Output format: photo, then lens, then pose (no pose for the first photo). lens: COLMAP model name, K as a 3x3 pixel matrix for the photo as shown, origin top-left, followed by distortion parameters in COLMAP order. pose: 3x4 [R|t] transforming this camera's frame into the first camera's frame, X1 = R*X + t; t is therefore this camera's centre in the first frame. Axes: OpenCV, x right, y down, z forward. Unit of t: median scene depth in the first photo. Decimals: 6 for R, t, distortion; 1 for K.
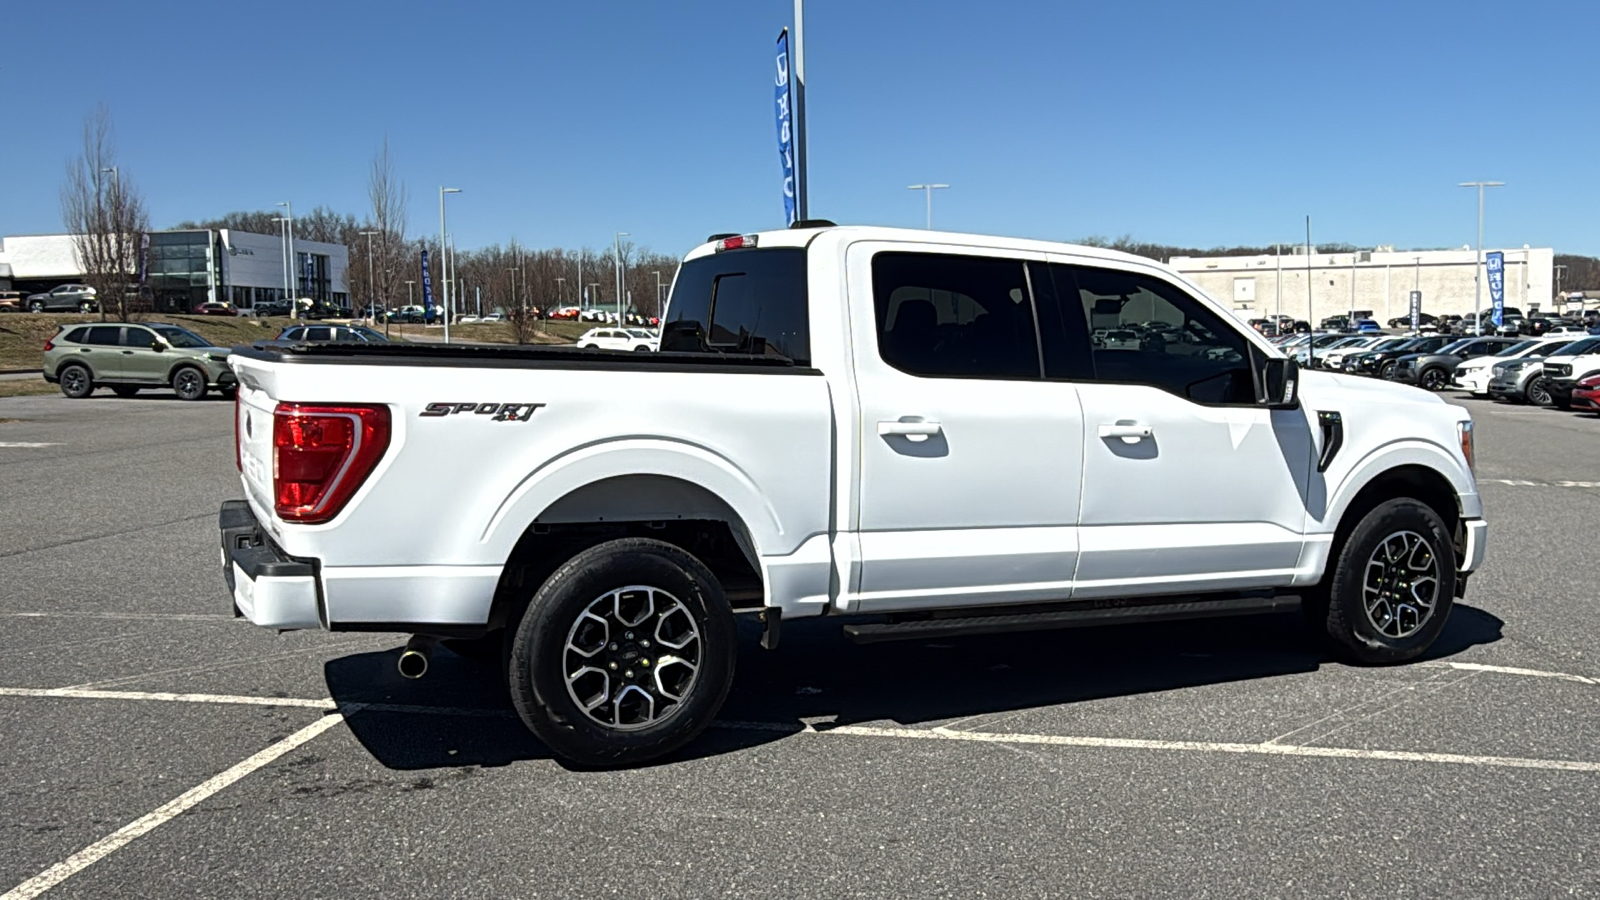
lens RADIAL K [[1375.5, 0, 803.3], [0, 1375.5, 445.7], [0, 0, 1]] dist [0.004101, -0.011815]
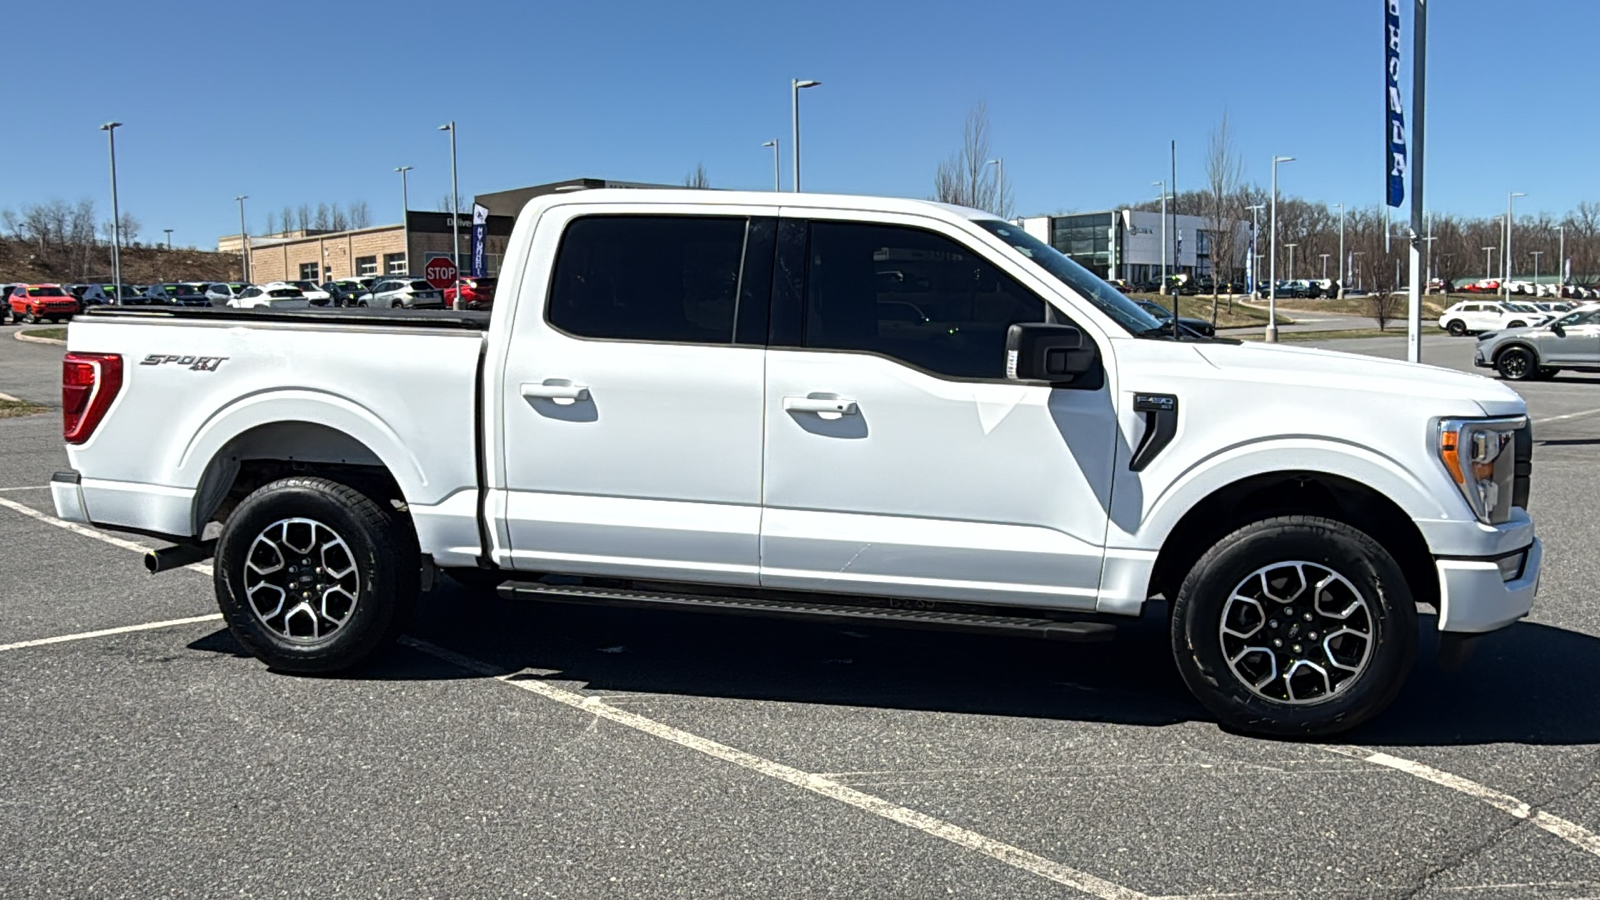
lens RADIAL K [[1375.5, 0, 803.2], [0, 1375.5, 448.4], [0, 0, 1]] dist [0.004101, -0.011815]
pose [[0.792743, 0.057834, -0.606806, 0.820815], [-0.046092, 0.998326, 0.034934, -0.014338], [0.607811, 0.000275, 0.794082, 0.312082]]
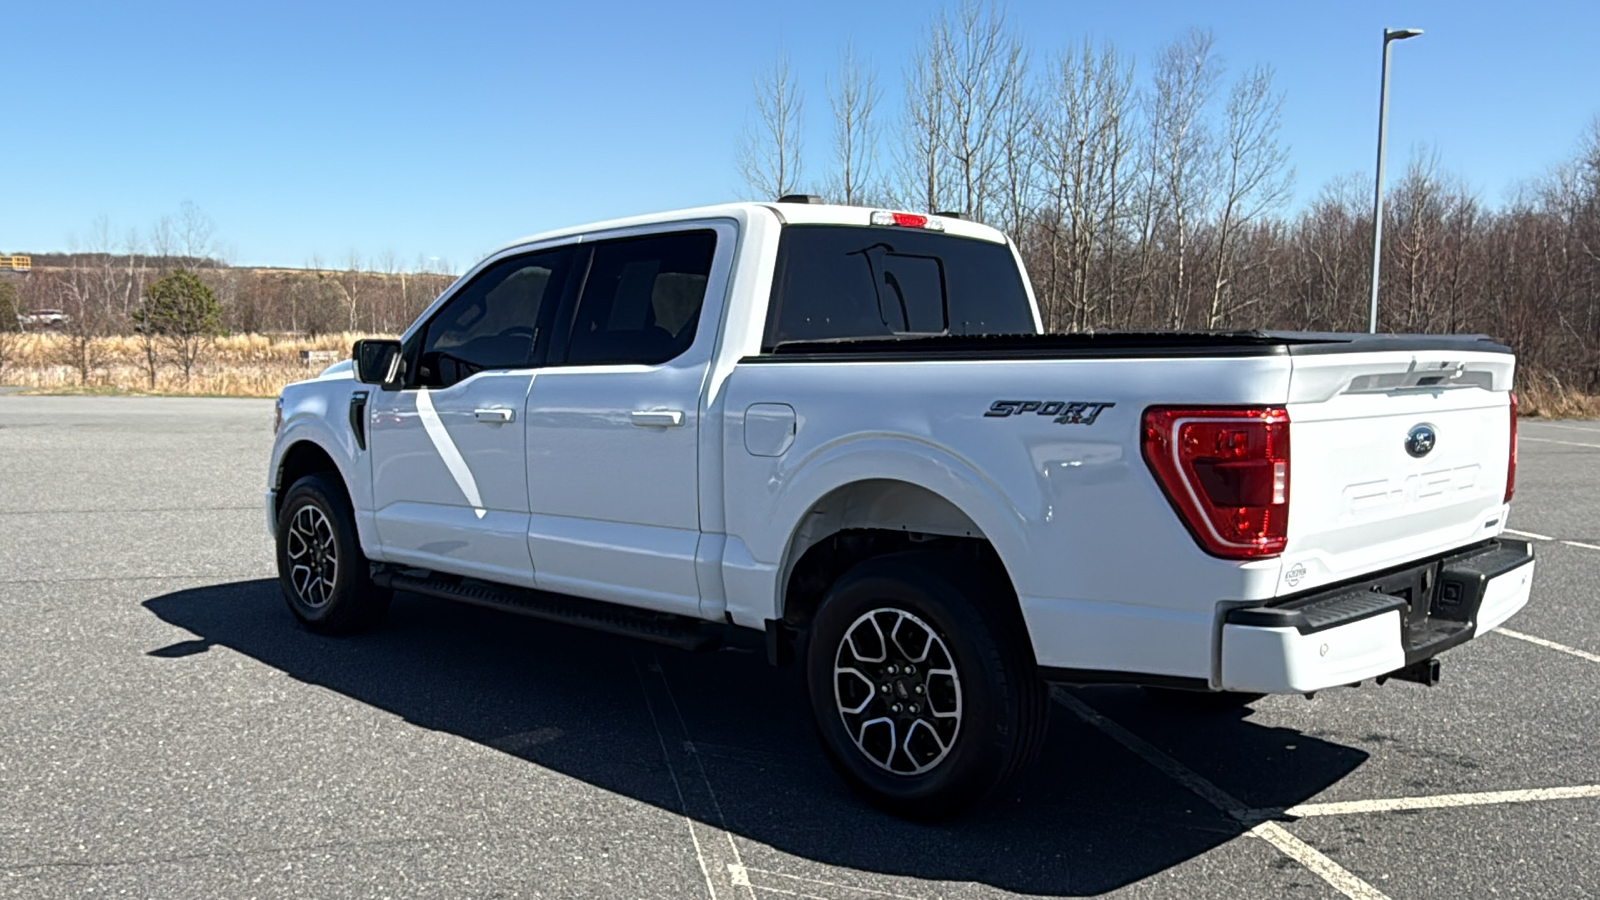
lens RADIAL K [[1375.5, 0, 804.8], [0, 1375.5, 454.6], [0, 0, 1]] dist [0.004101, -0.011815]
pose [[-0.336079, -0.086109, 0.937889, -0.996494], [0.061227, 0.991708, 0.112990, -0.114276], [-0.939842, 0.095398, -0.328020, 1.551872]]
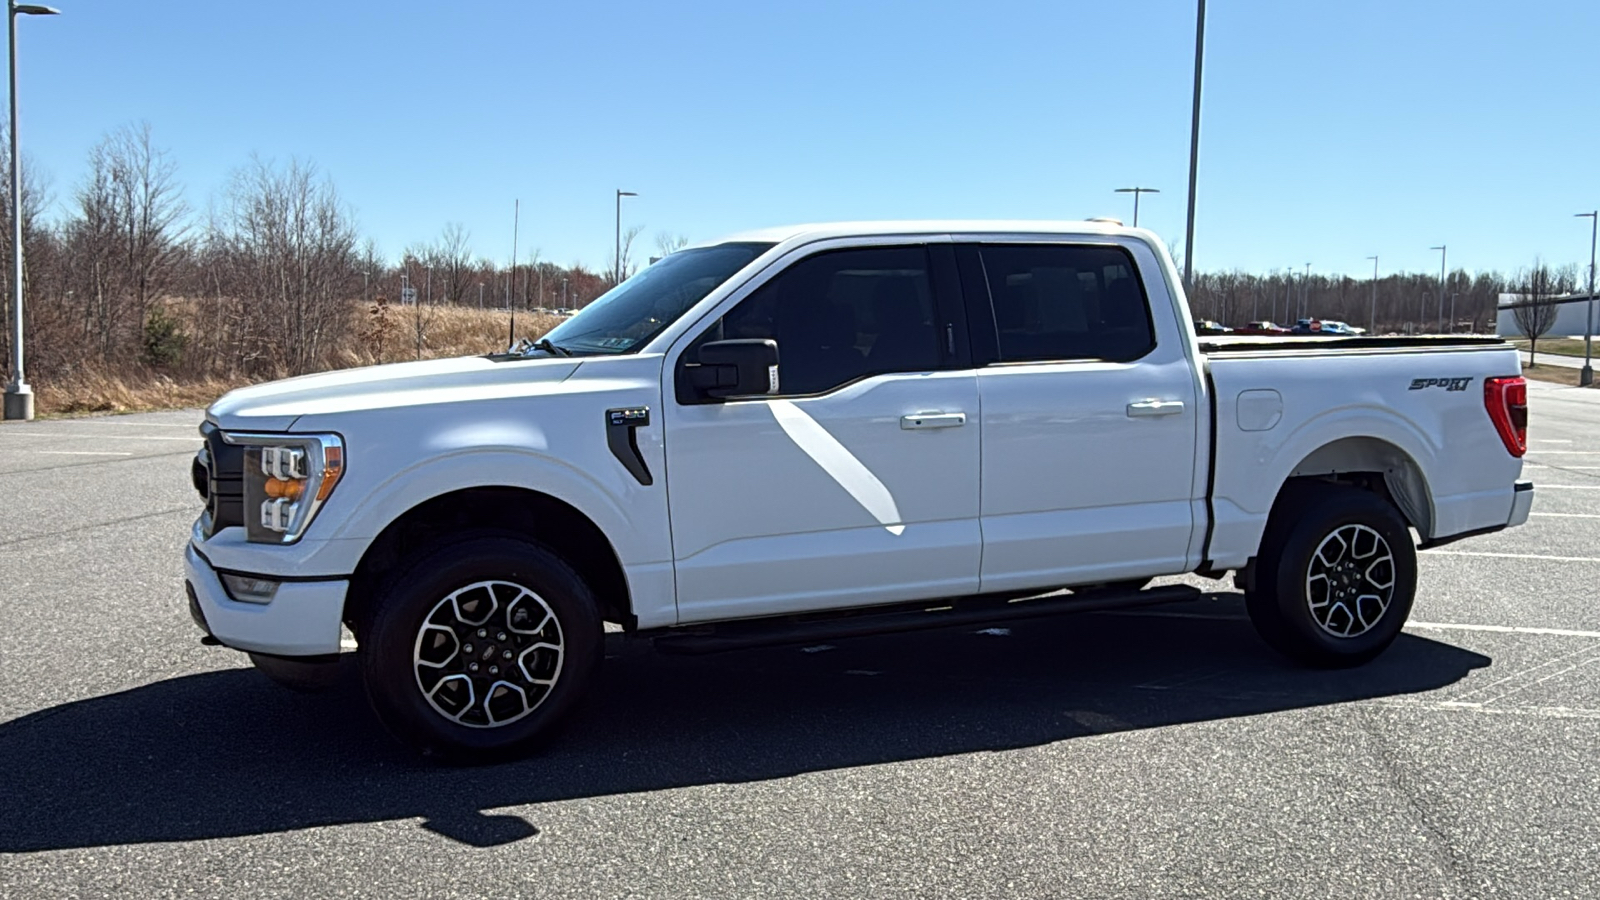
lens RADIAL K [[1375.5, 0, 802.8], [0, 1375.5, 447.4], [0, 0, 1]] dist [0.004101, -0.011815]
pose [[-0.997687, -0.016711, 0.065888, 0.106162], [-0.006682, 0.988728, 0.149577, -0.168644], [-0.067645, 0.148791, -0.986552, 2.417829]]
